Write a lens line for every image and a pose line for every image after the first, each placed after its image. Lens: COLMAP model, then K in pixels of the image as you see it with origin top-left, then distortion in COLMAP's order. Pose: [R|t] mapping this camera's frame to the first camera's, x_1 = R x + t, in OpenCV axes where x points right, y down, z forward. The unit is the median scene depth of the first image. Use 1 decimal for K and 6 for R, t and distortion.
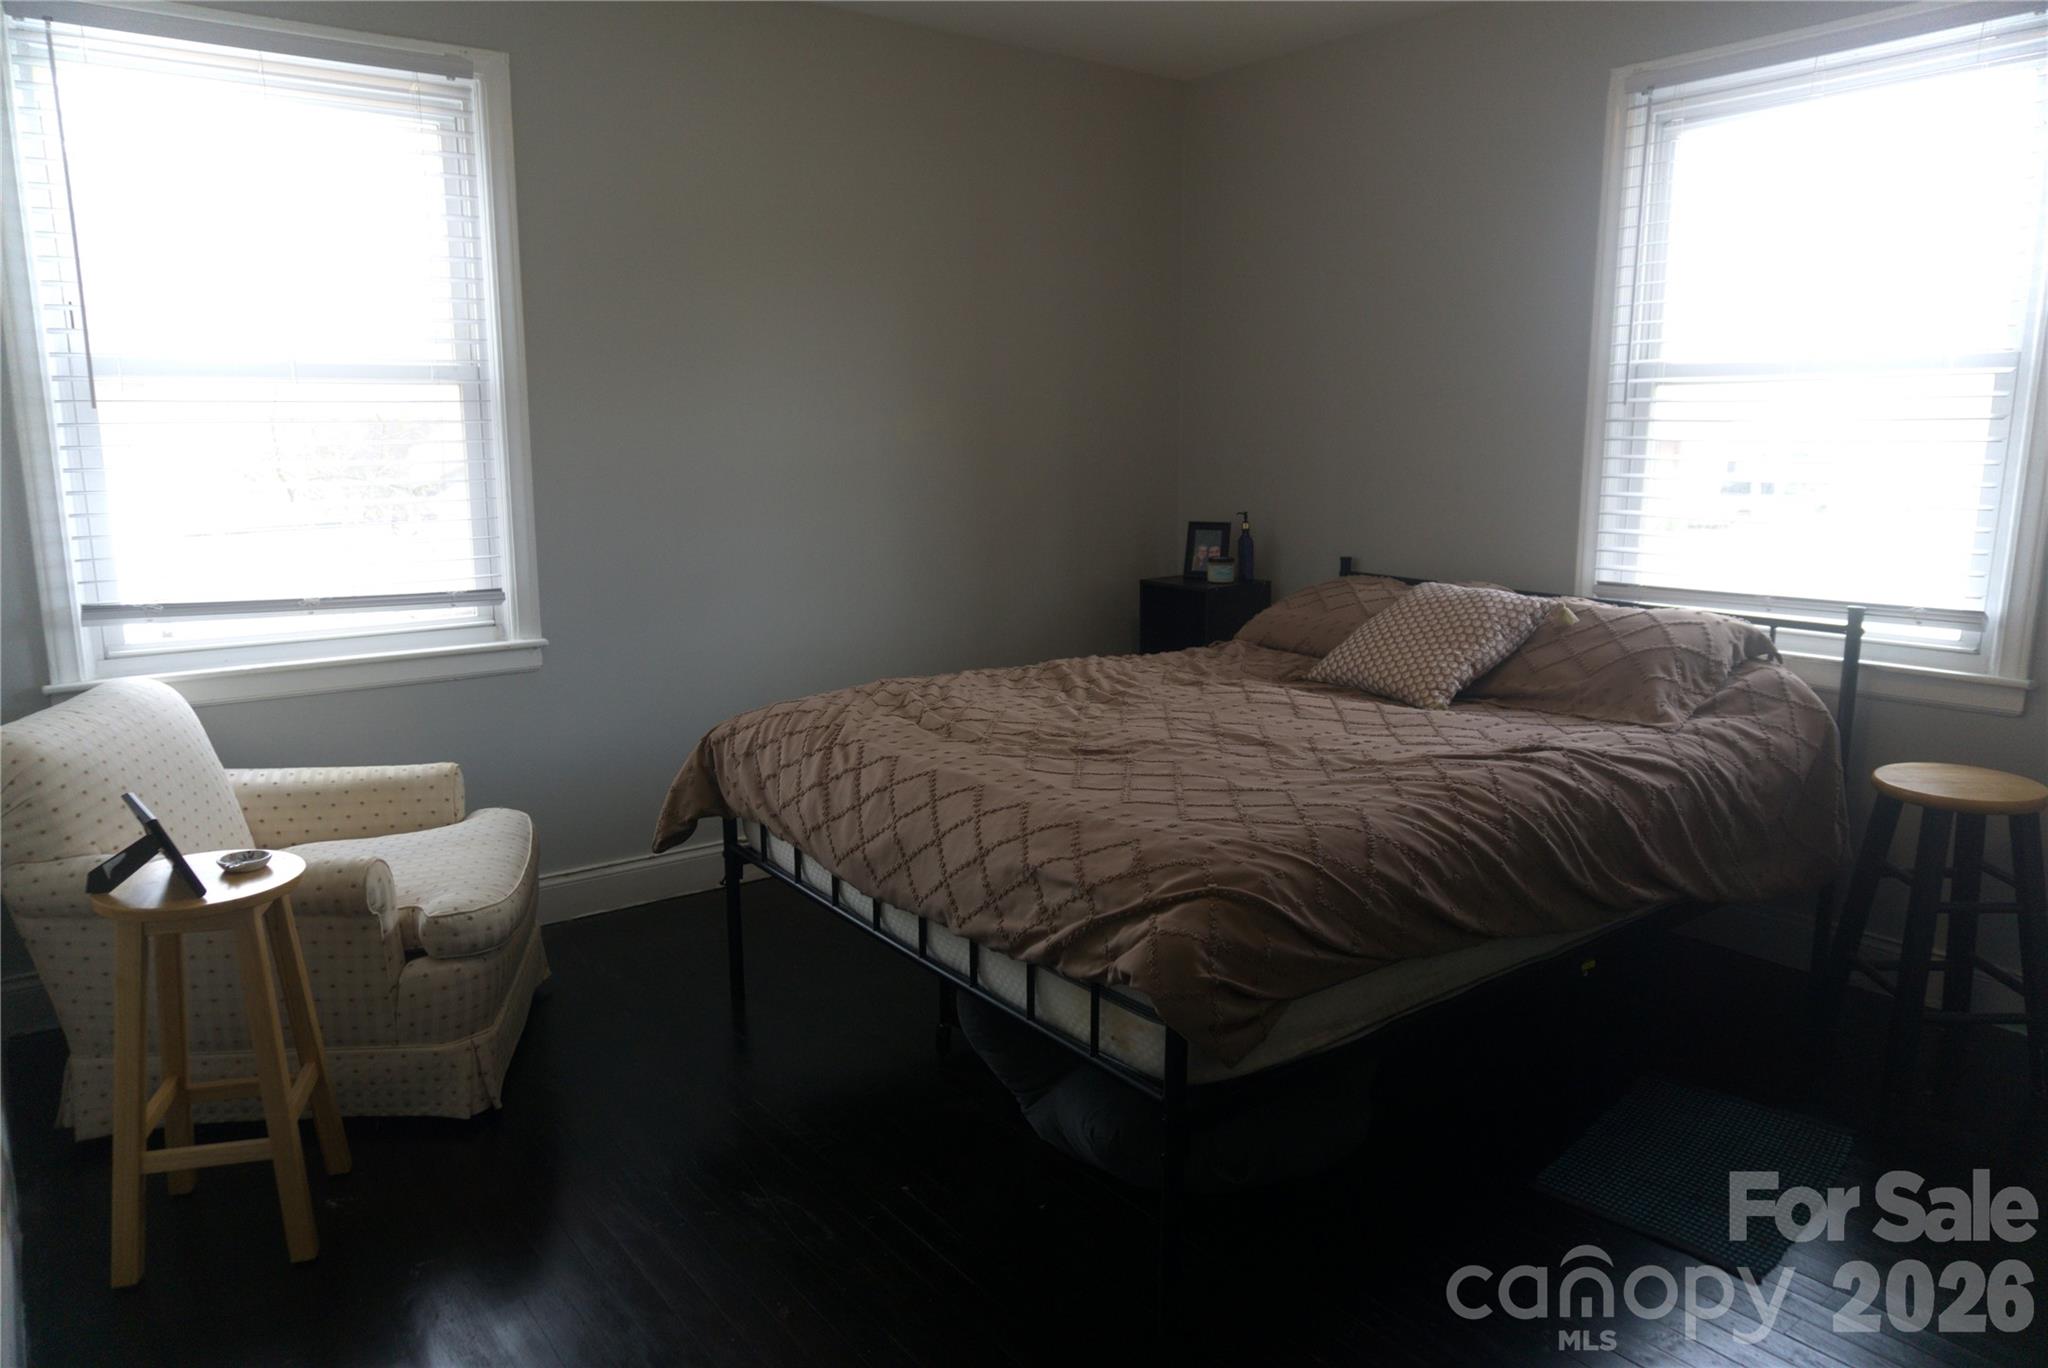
lens RADIAL K [[1400.3, 0, 1024.0], [0, 1400.3, 684.0], [0, 0, 1]] dist [-0.056012, 0.000197]
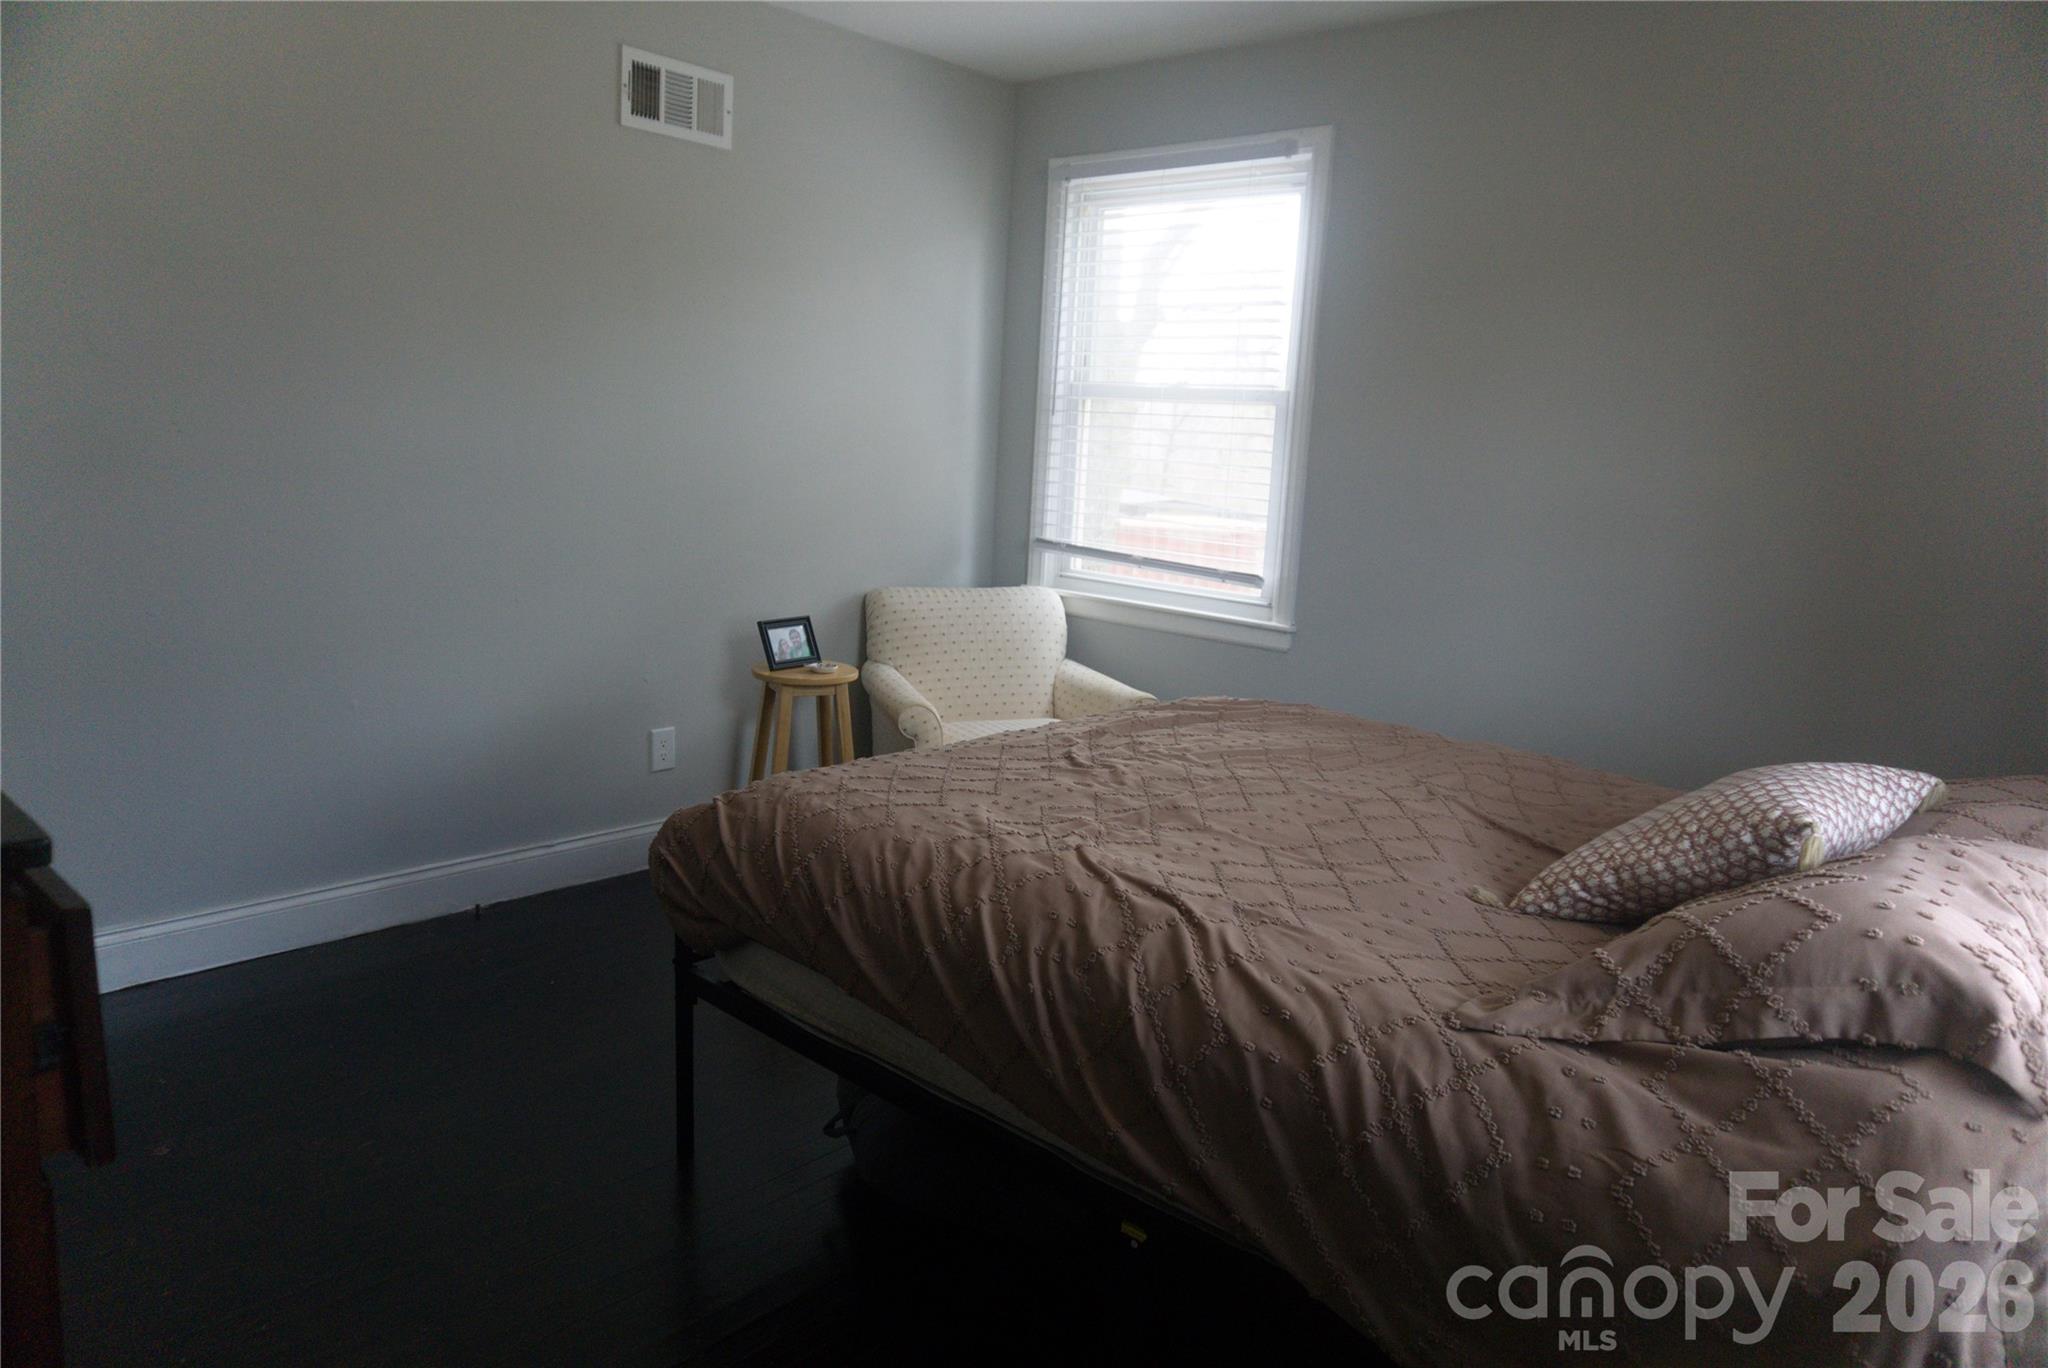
lens RADIAL K [[1400.3, 0, 1024.0], [0, 1400.3, 684.0], [0, 0, 1]] dist [-0.056012, 0.000197]
pose [[0.161034, 0.187041, -0.969063, 0.877247], [-0.226768, 0.962621, 0.148115, -0.125272], [0.960544, 0.195901, 0.197429, 0.662581]]
